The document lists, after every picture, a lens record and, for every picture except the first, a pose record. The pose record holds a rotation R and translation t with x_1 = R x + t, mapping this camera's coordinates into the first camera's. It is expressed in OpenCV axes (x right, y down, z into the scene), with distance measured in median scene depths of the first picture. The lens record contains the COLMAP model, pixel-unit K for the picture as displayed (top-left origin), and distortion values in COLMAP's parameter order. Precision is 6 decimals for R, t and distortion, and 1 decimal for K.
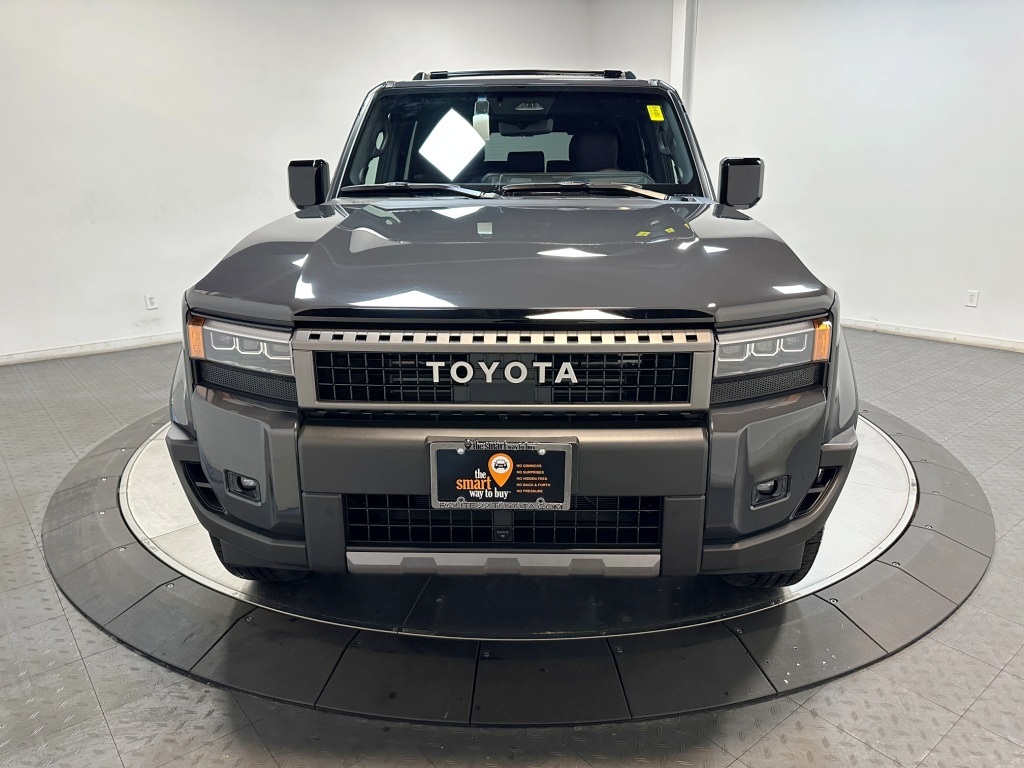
lens RADIAL K [[741.5, 0, 513.6], [0, 741.5, 388.6], [0, 0, 1]] dist [0.050790, -0.064425]
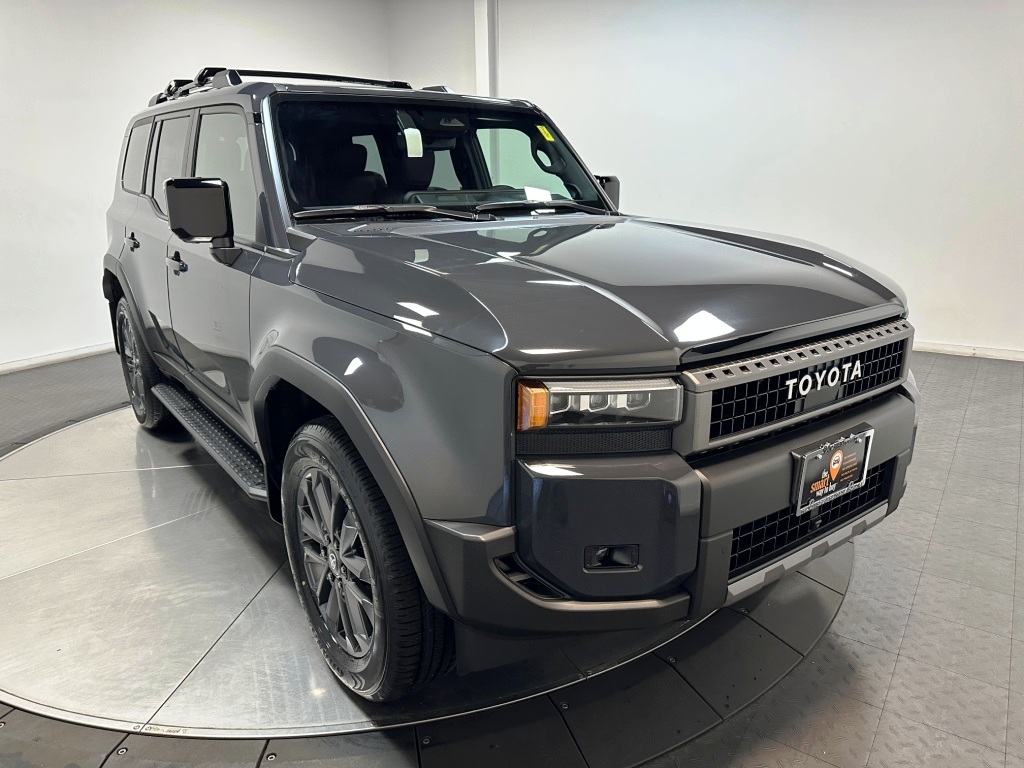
lens RADIAL K [[741.5, 0, 492.0], [0, 741.5, 386.6], [0, 0, 1]] dist [0.050790, -0.064425]
pose [[0.790860, -0.173784, 0.586805, -1.068456], [0.174485, 0.983067, 0.055979, -0.159960], [-0.586597, 0.058117, 0.807791, 0.388512]]
